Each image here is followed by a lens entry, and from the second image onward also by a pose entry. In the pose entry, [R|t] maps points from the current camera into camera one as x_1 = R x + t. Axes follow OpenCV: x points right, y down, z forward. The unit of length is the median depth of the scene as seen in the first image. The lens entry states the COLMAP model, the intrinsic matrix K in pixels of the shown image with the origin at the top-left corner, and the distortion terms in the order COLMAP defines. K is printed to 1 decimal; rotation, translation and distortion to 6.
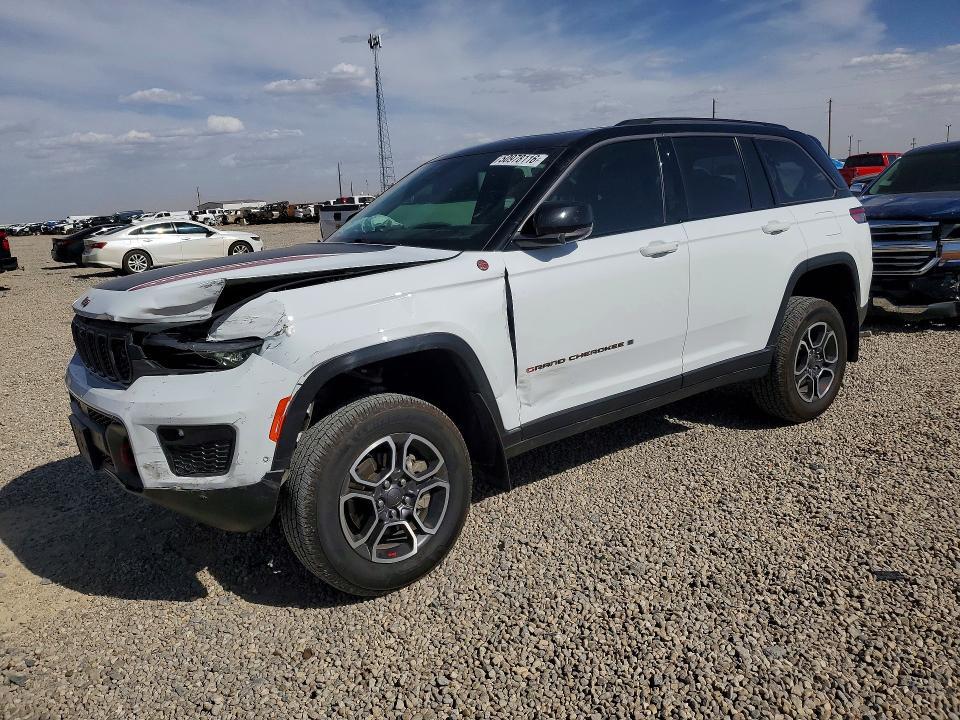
lens RADIAL K [[790.0, 0, 480.0], [0, 790.0, 360.0], [0, 0, 1]] dist [0.001143, 0.006298]
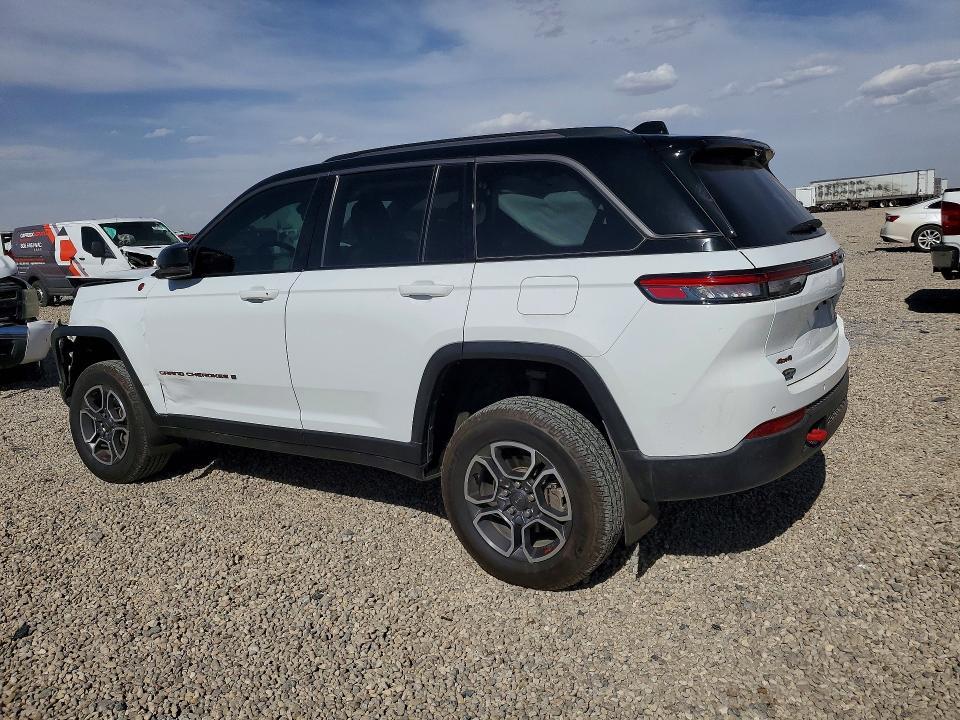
lens RADIAL K [[790.0, 0, 480.0], [0, 790.0, 360.0], [0, 0, 1]] dist [0.001143, 0.006298]
pose [[0.301582, 0.216511, -0.928532, 1.266283], [-0.157561, 0.971803, 0.175426, -0.282365], [0.940331, 0.093395, 0.327192, 0.954289]]
